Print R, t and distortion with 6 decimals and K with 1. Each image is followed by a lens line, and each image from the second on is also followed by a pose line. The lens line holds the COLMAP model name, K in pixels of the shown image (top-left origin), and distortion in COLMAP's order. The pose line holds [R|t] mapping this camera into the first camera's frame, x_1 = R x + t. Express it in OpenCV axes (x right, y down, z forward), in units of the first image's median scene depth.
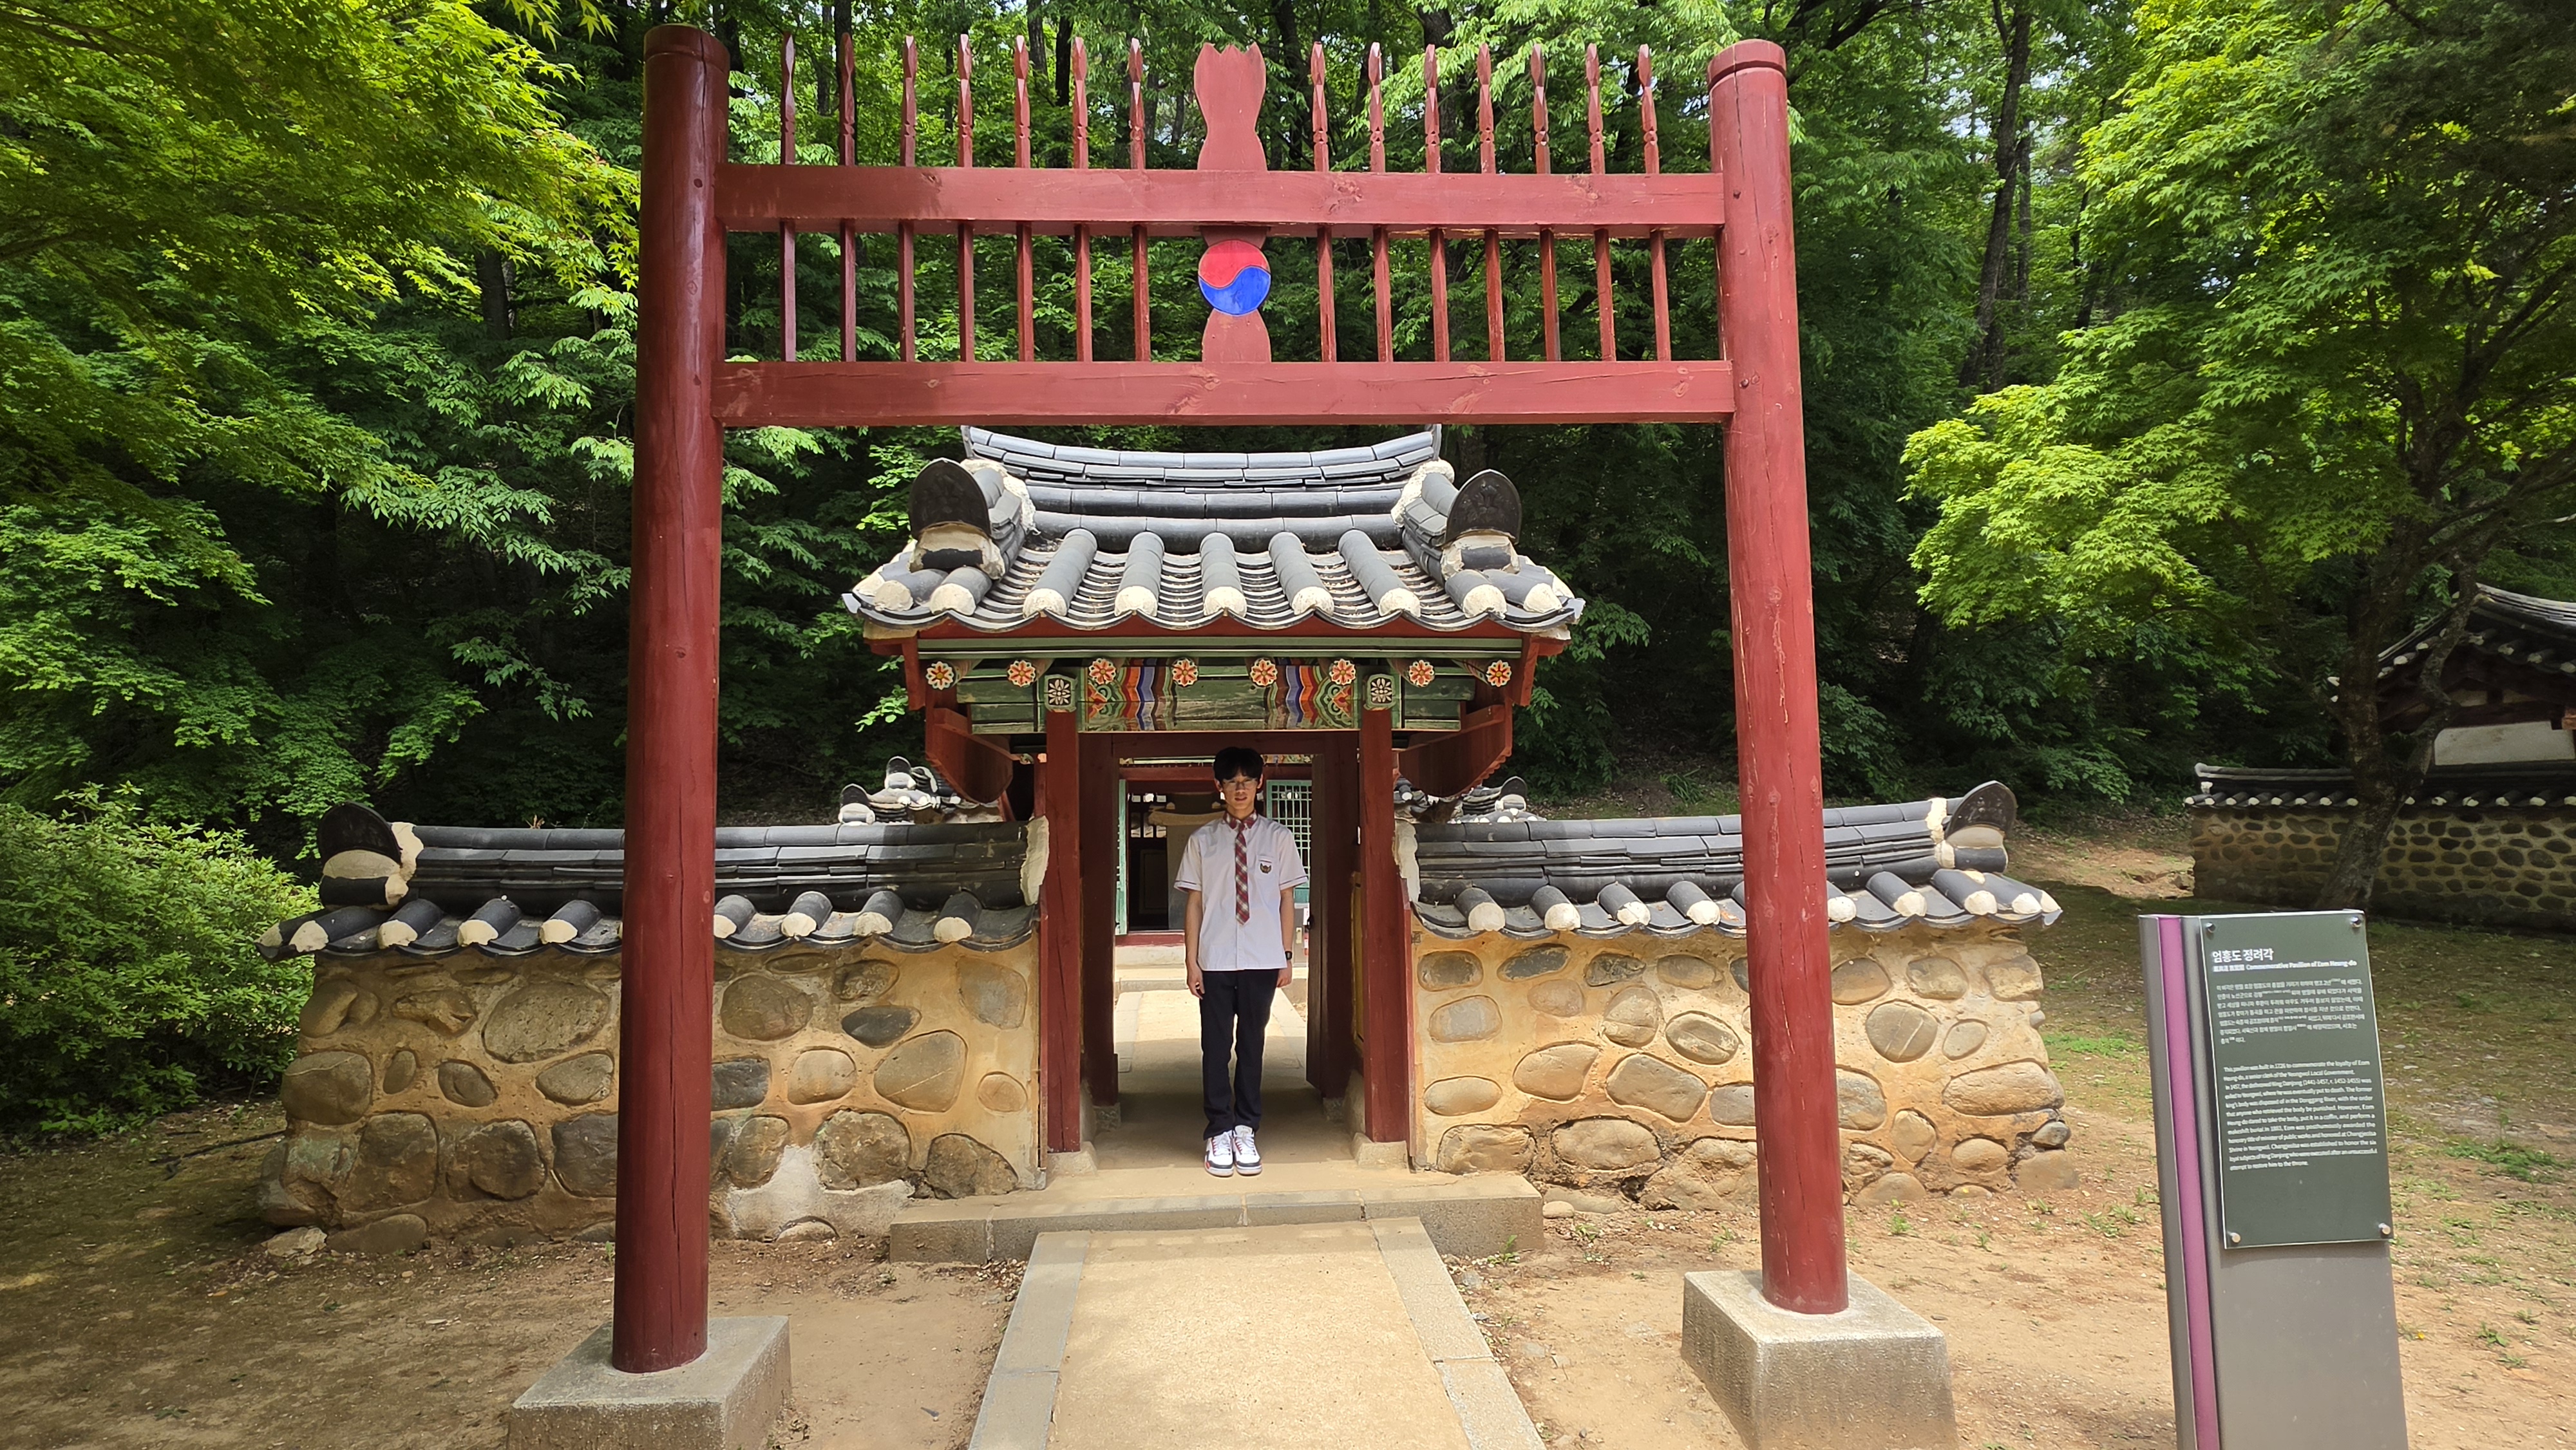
lens RADIAL K [[1197.3, 0, 1288.0], [0, 1197.3, 725.0], [0, 0, 1]] dist [-0.001575, -0.000421]
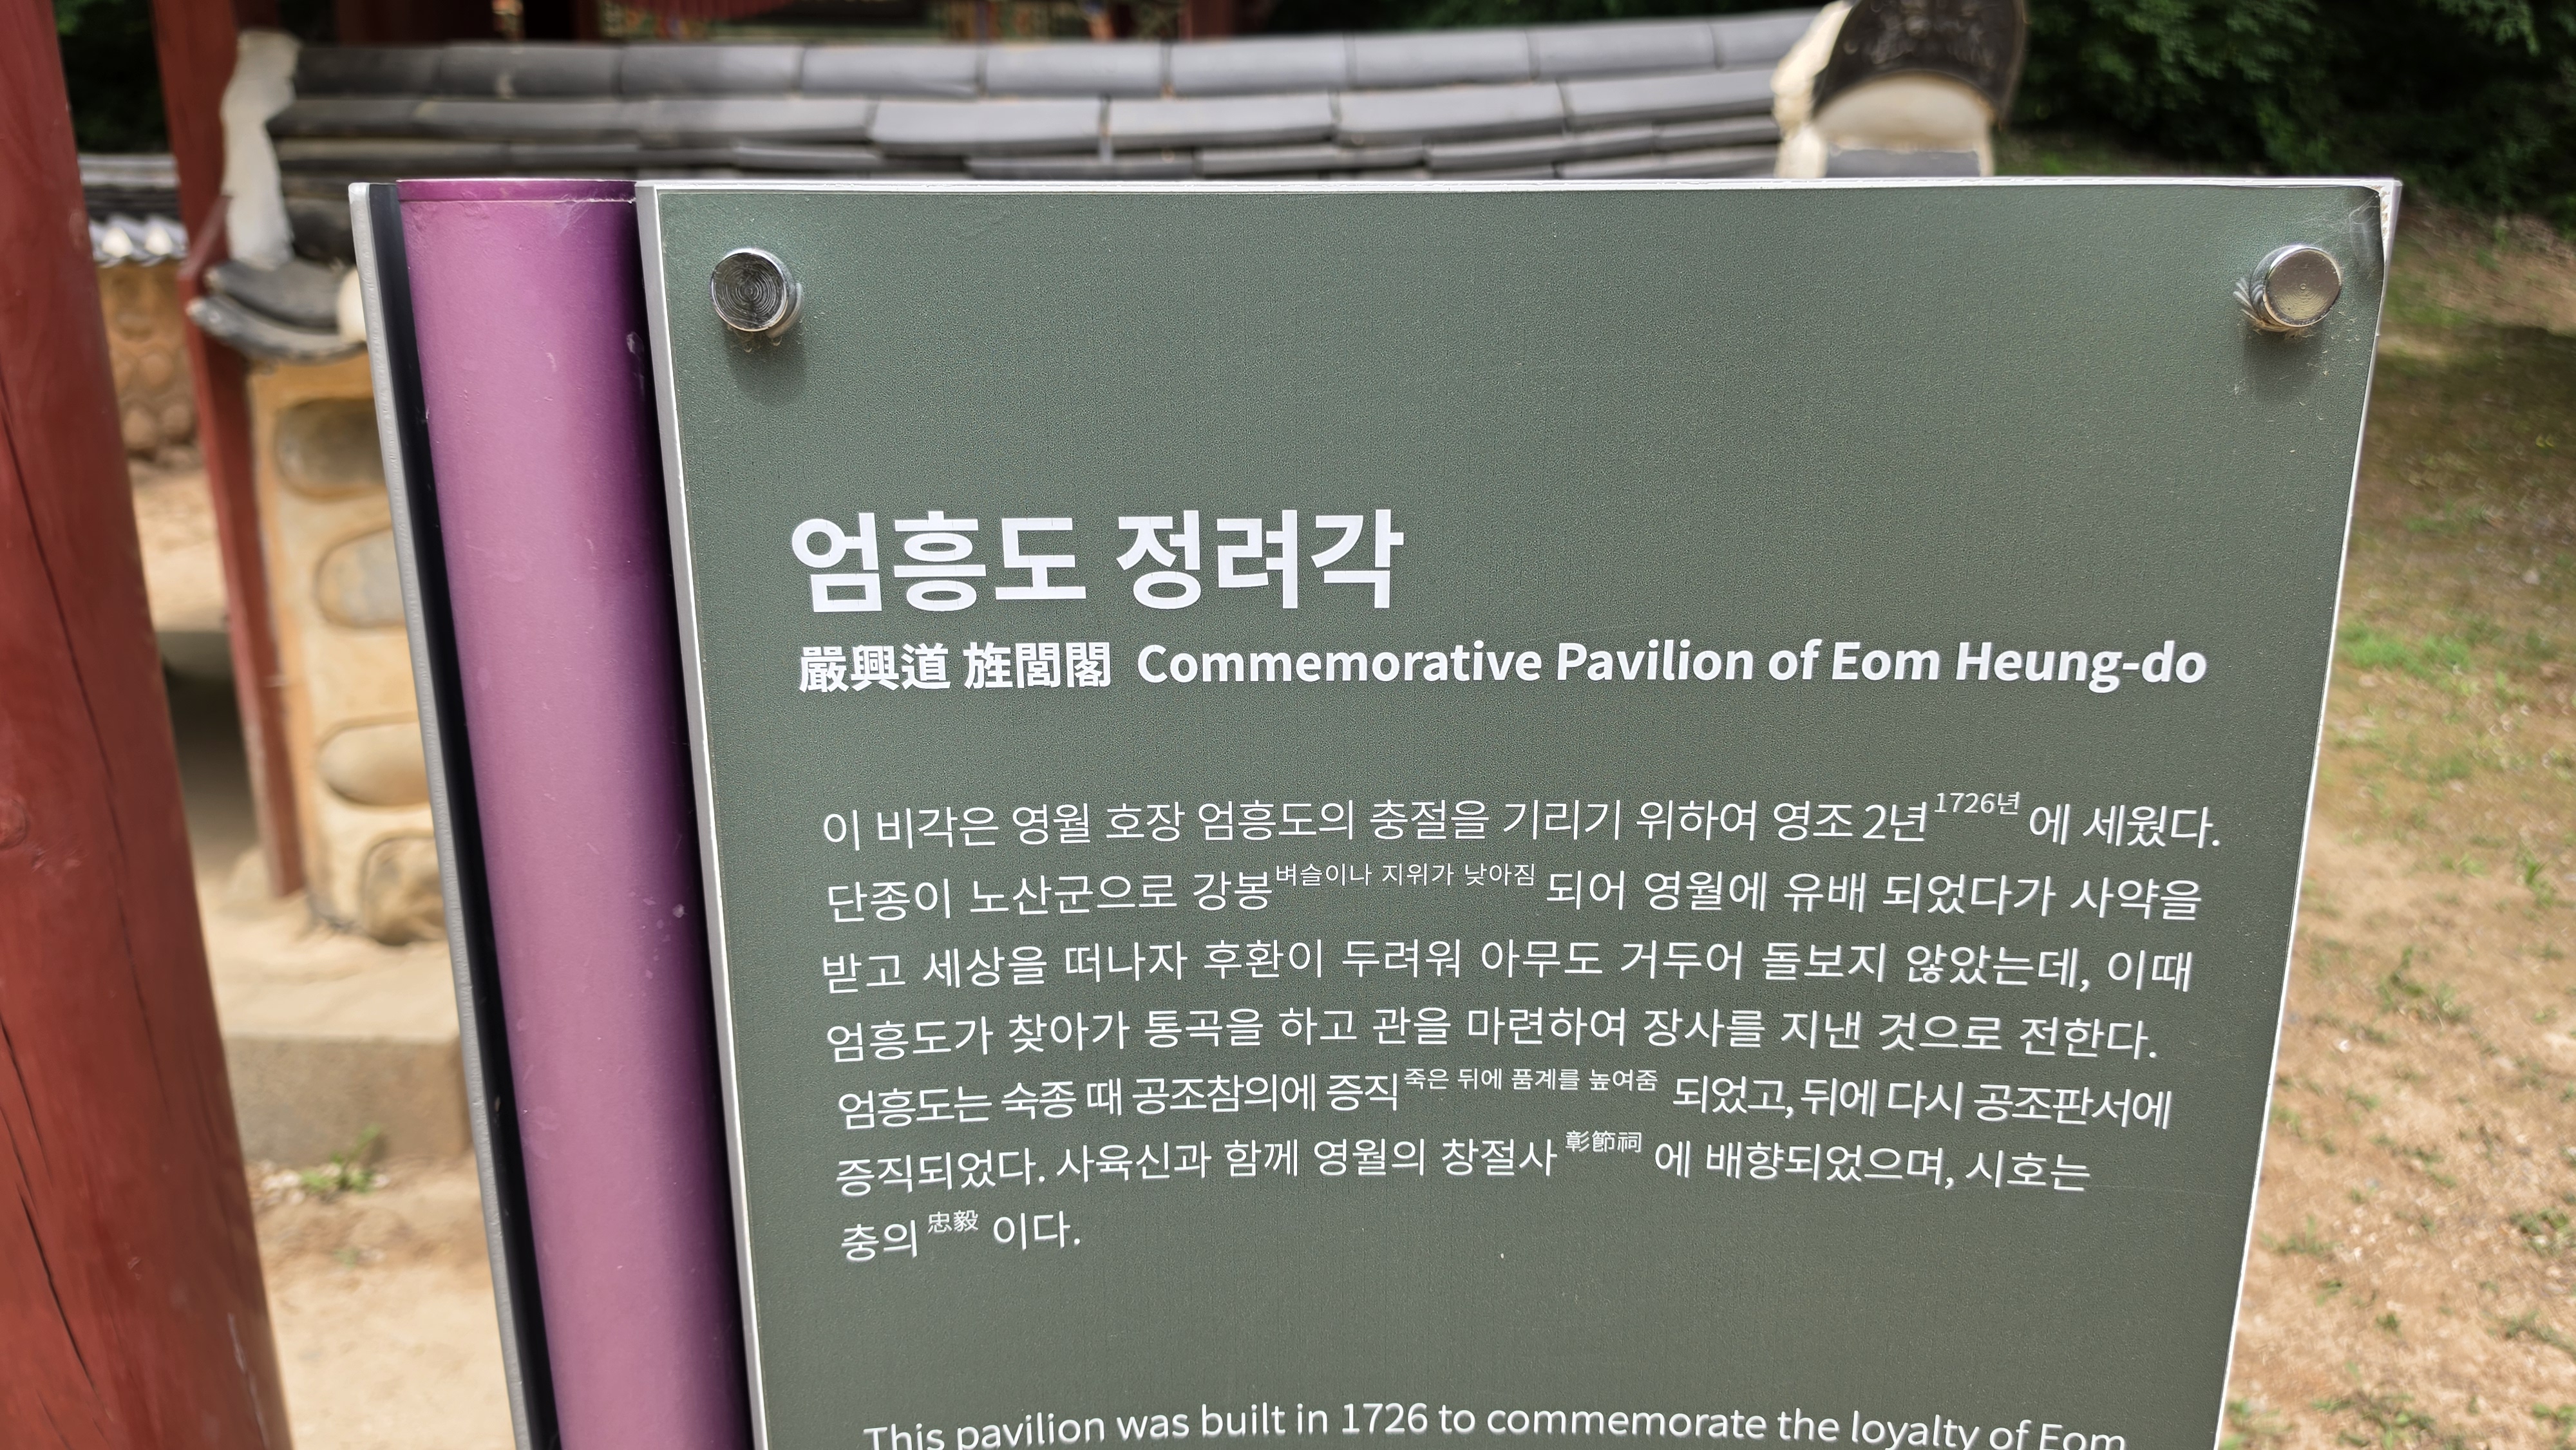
lens RADIAL K [[1769.8, 0, 1302.4], [0, 1769.8, 663.5], [0, 0, 1]] dist [-0.002405, -0.004615]
pose [[0.995872, 0.044647, -0.079027, 0.484196], [-0.016692, 0.945897, 0.324038, 0.086828], [0.089219, -0.321381, 0.942738, 0.493376]]
